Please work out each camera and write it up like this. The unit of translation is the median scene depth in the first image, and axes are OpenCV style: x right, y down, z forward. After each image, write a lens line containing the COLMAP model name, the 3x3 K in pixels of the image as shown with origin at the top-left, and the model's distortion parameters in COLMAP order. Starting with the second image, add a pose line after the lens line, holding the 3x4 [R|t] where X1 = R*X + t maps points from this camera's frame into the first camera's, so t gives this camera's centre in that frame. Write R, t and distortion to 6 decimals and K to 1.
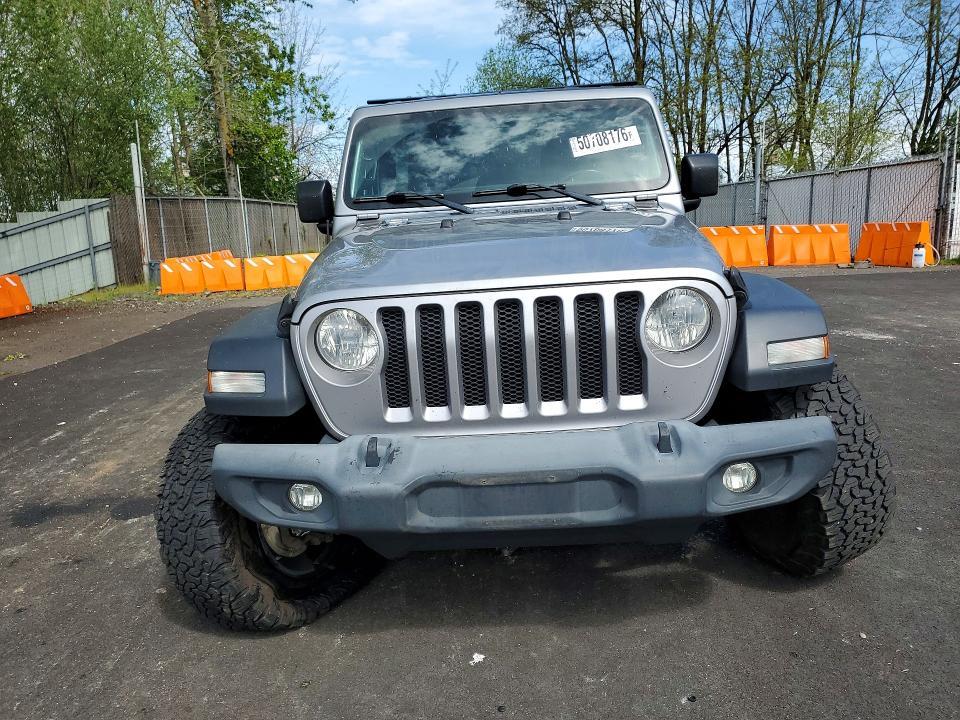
lens RADIAL K [[748.0, 0, 480.0], [0, 748.0, 360.0], [0, 0, 1]] dist [0.038761, -0.003947]
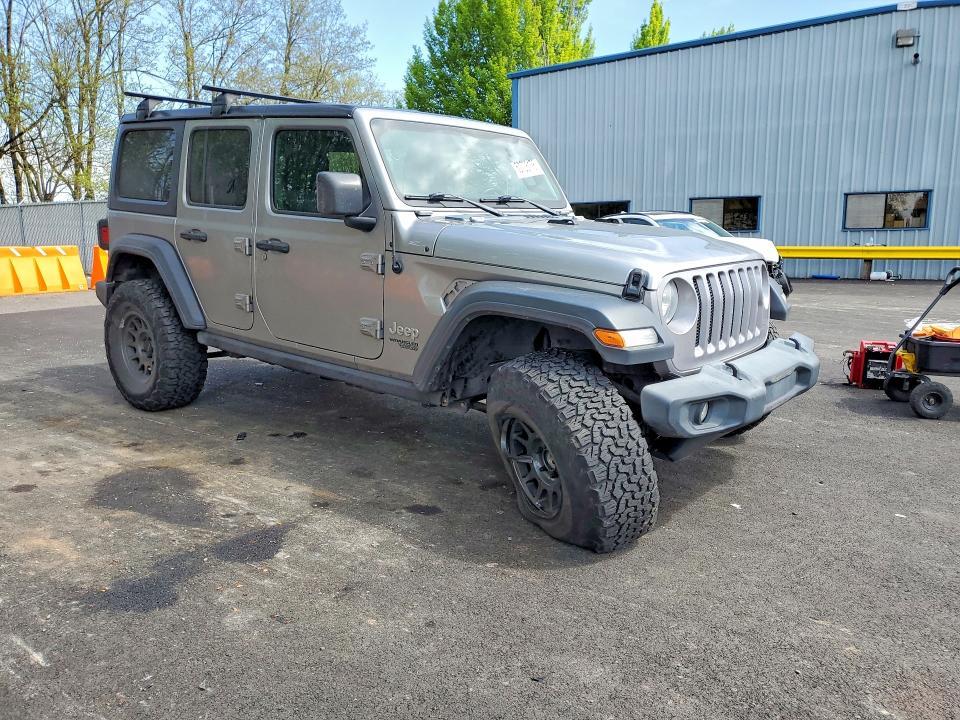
lens RADIAL K [[748.0, 0, 480.0], [0, 748.0, 360.0], [0, 0, 1]] dist [0.038761, -0.003947]
pose [[0.588240, -0.084644, 0.804245, -1.016408], [0.113670, 0.993288, 0.021400, 0.005535], [-0.800658, 0.078831, 0.593913, 0.323723]]
